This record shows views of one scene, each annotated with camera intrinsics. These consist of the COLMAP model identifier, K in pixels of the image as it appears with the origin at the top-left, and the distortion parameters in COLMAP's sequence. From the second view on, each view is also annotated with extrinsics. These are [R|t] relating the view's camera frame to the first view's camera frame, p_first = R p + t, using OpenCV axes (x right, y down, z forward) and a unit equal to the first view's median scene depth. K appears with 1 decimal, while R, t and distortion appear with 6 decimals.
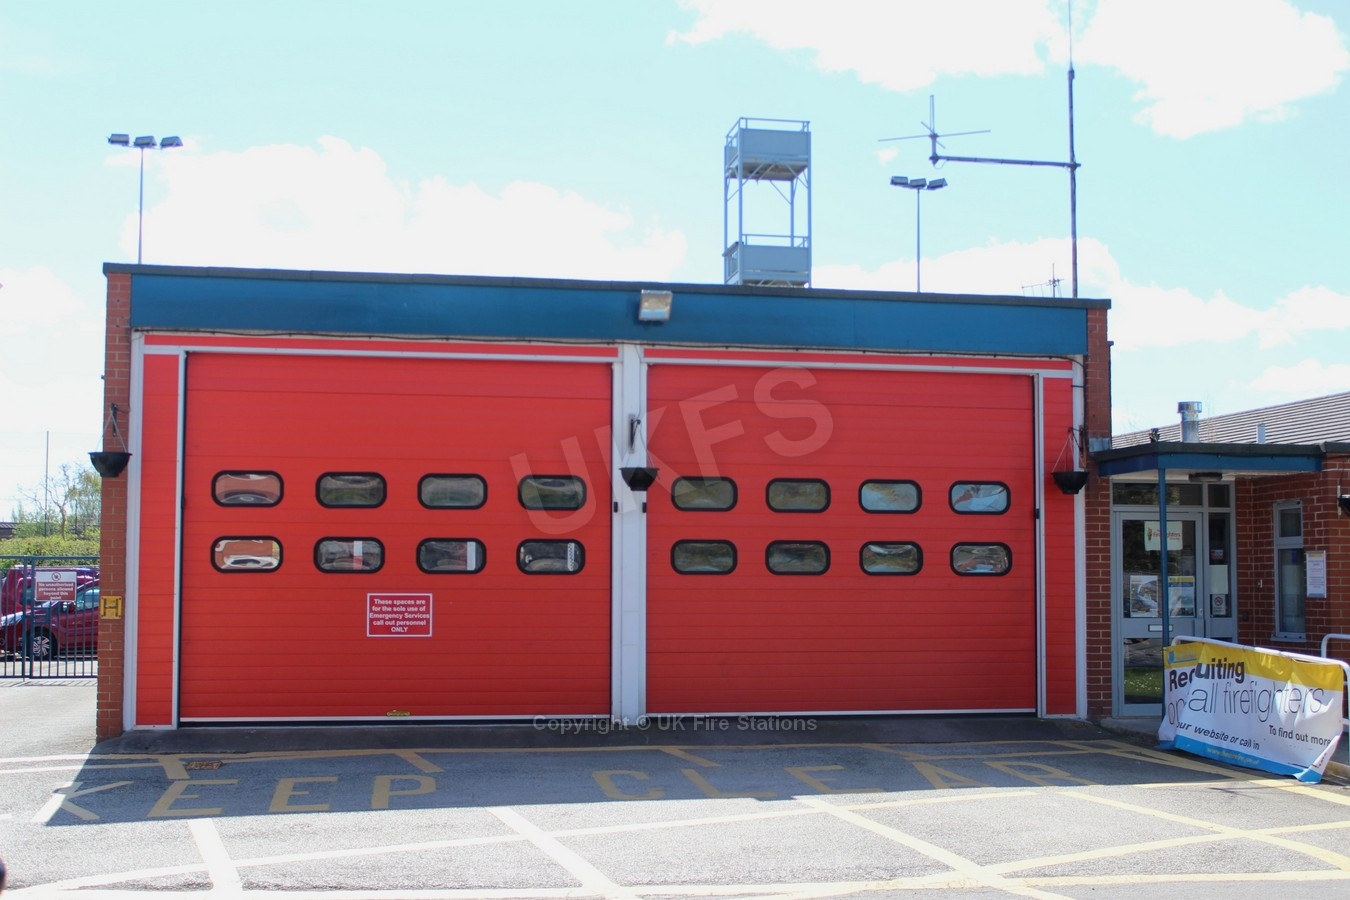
lens RADIAL K [[1698.5, 0, 674.2], [0, 1698.5, 476.4], [0, 0, 1]] dist [-0.072055, 0.096667]
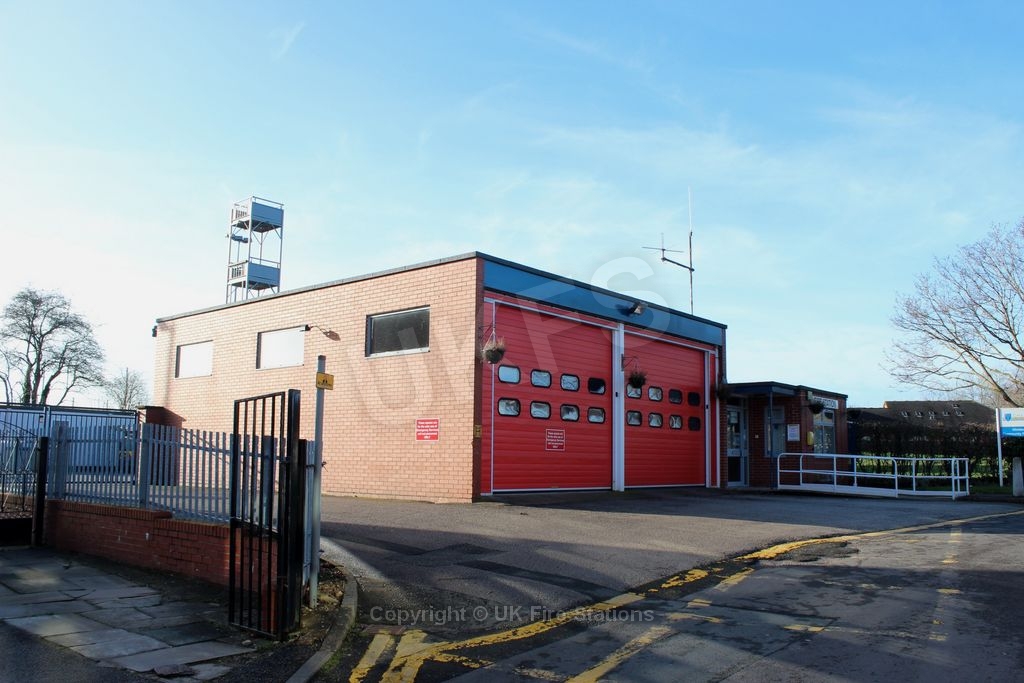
lens RADIAL K [[864.6, 0, 511.2], [0, 864.6, 361.7], [0, 0, 1]] dist [-0.152552, 0.119457]
pose [[0.770690, 0.082078, 0.631902, -0.864683], [-0.052584, 0.996479, -0.065299, 0.056884], [-0.635037, 0.017097, 0.772292, 0.206247]]
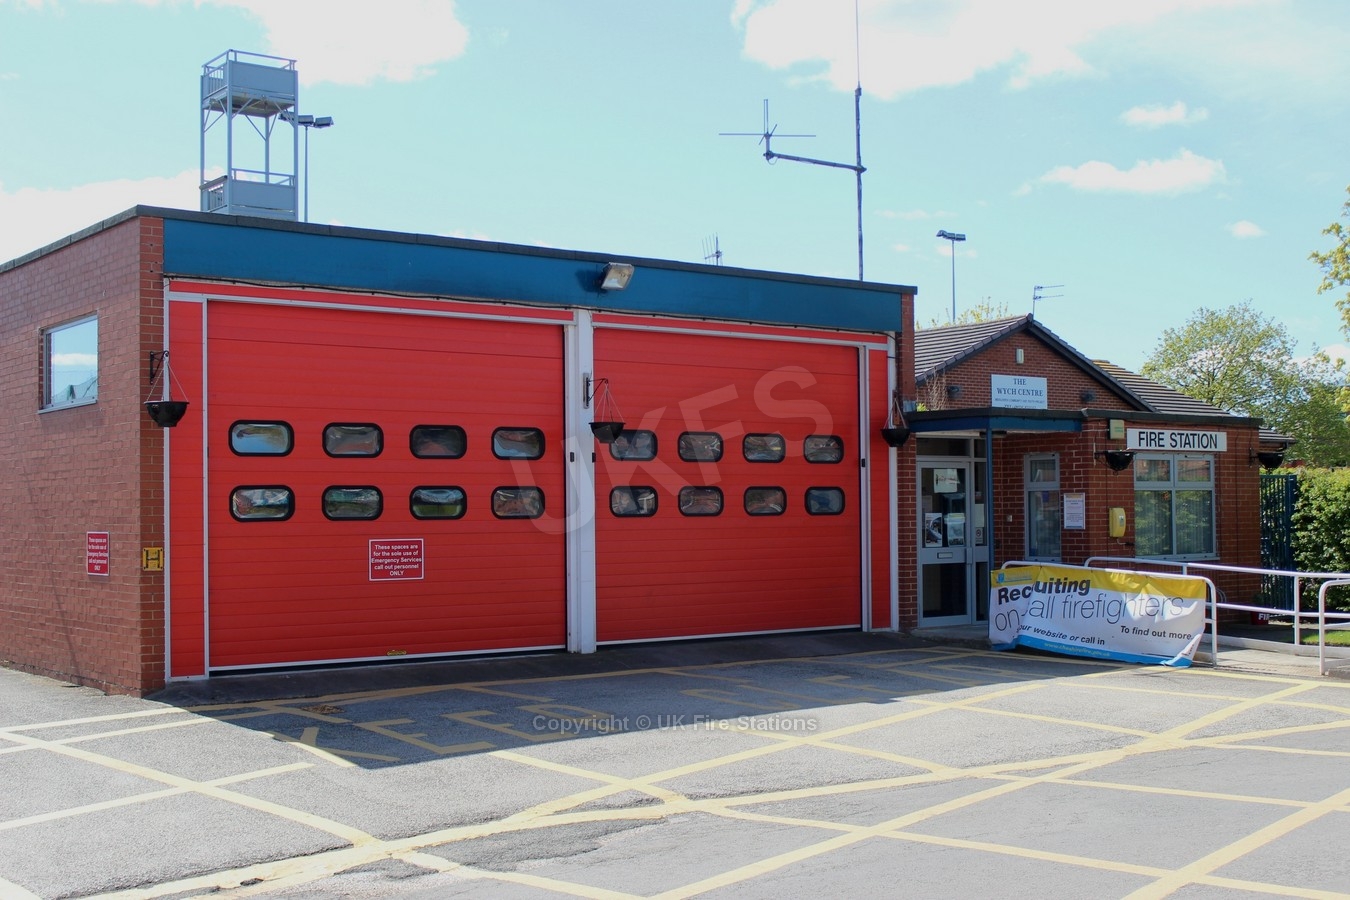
lens RADIAL K [[1698.5, 0, 674.2], [0, 1698.5, 476.4], [0, 0, 1]] dist [-0.072055, 0.096667]
pose [[0.889165, -0.002088, 0.457582, -0.478908], [-0.017218, 0.999129, 0.038017, -0.012305], [-0.457263, -0.041682, 0.888354, -0.010447]]
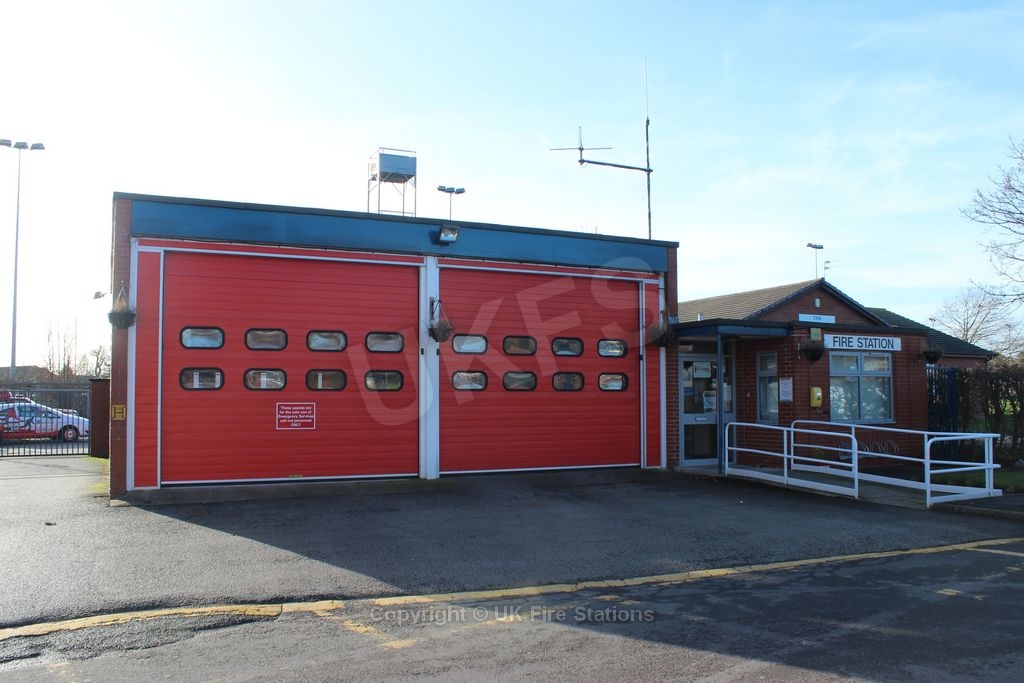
lens RADIAL K [[864.6, 0, 511.2], [0, 864.6, 361.7], [0, 0, 1]] dist [-0.152552, 0.119457]
pose [[0.964928, 0.005337, 0.262460, -0.174751], [-0.010472, 0.999780, 0.018171, 0.011755], [-0.262306, -0.020282, 0.964772, 0.143033]]
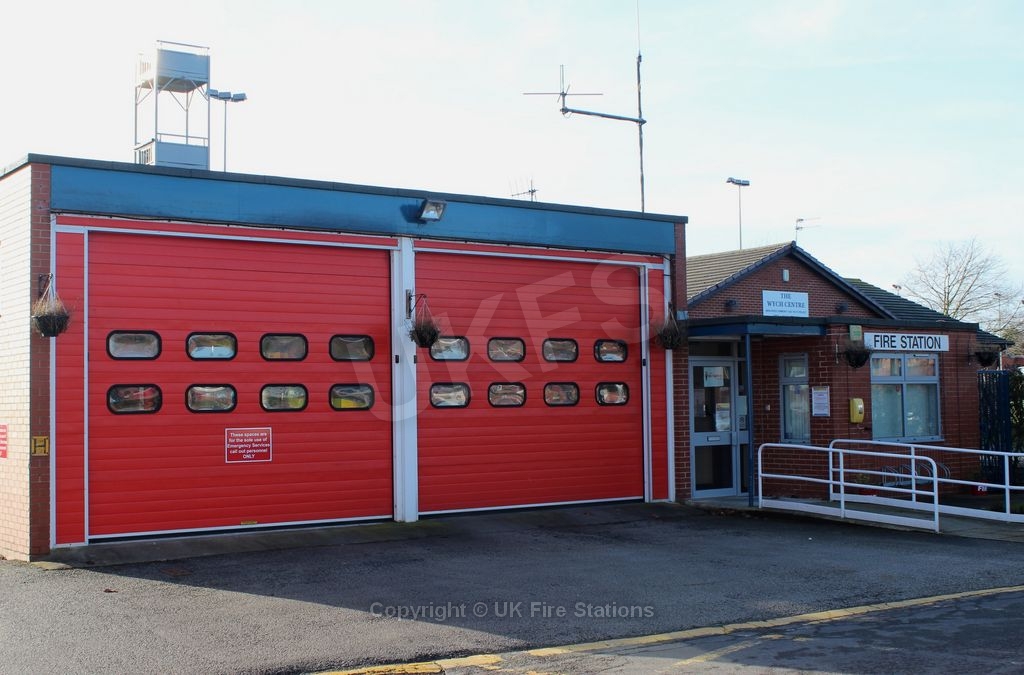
lens RADIAL K [[1325.0, 0, 476.9], [0, 1325.0, 334.4], [0, 0, 1]] dist [-0.080545, 0.103818]
pose [[0.906052, 0.005446, 0.423131, -0.416523], [-0.010169, 0.999909, 0.008906, -0.011194], [-0.423044, -0.012372, 0.906025, 0.032339]]
